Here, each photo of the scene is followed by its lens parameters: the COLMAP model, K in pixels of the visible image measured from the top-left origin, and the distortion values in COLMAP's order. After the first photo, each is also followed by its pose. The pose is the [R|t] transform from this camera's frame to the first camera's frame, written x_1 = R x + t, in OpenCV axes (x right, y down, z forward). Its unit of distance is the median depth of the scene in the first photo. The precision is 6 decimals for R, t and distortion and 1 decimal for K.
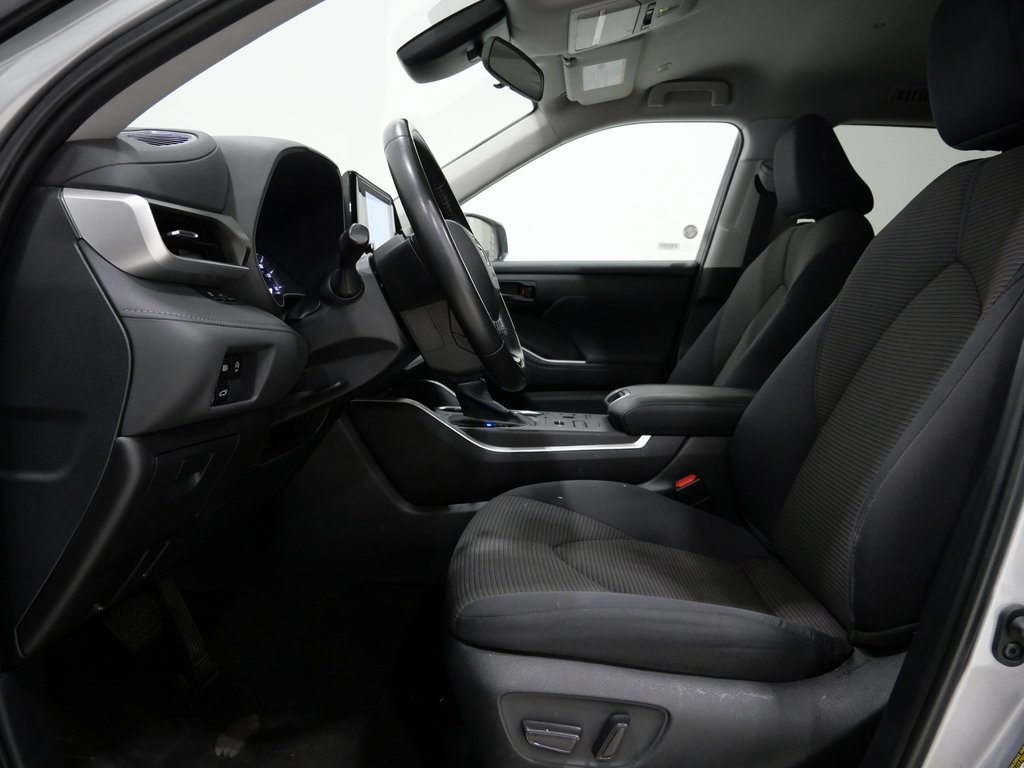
lens RADIAL K [[712.6, 0, 513.7], [0, 712.6, 384.0], [0, 0, 1]] dist [-0.026828, 0.002366]
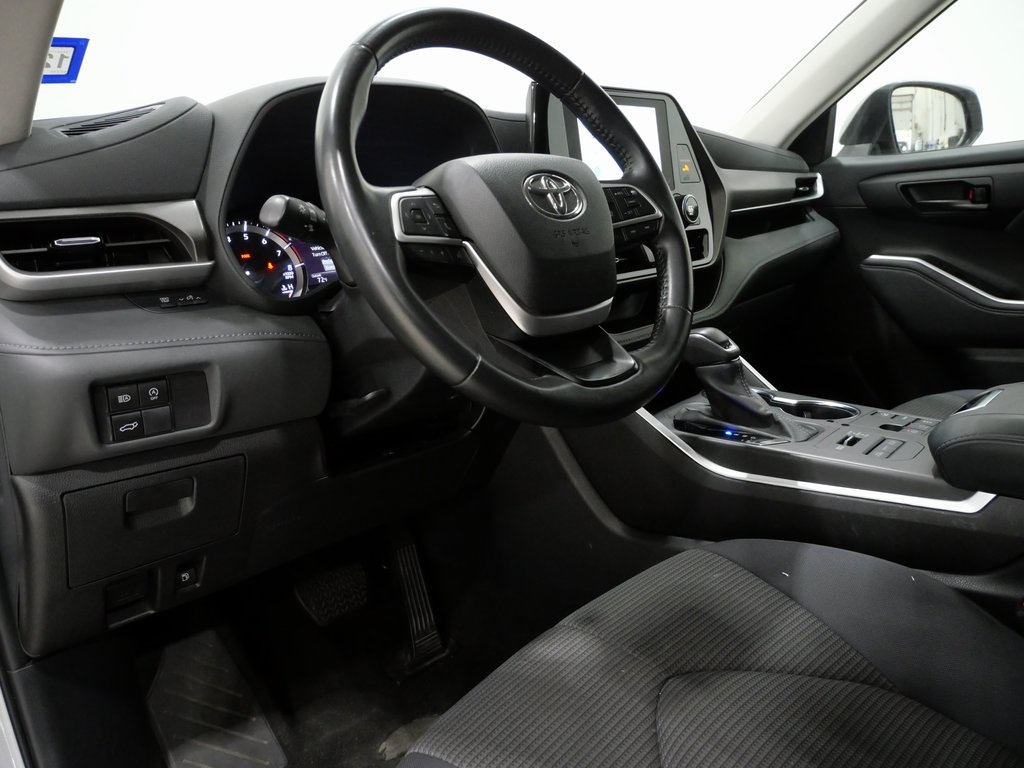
lens RADIAL K [[712.6, 0, 508.3], [0, 712.6, 390.3], [0, 0, 1]] dist [-0.026828, 0.002366]
pose [[0.730497, 0.081630, -0.678019, 0.270888], [0.013753, 0.990871, 0.134114, -0.076196], [0.682777, -0.107295, 0.722706, 0.387322]]
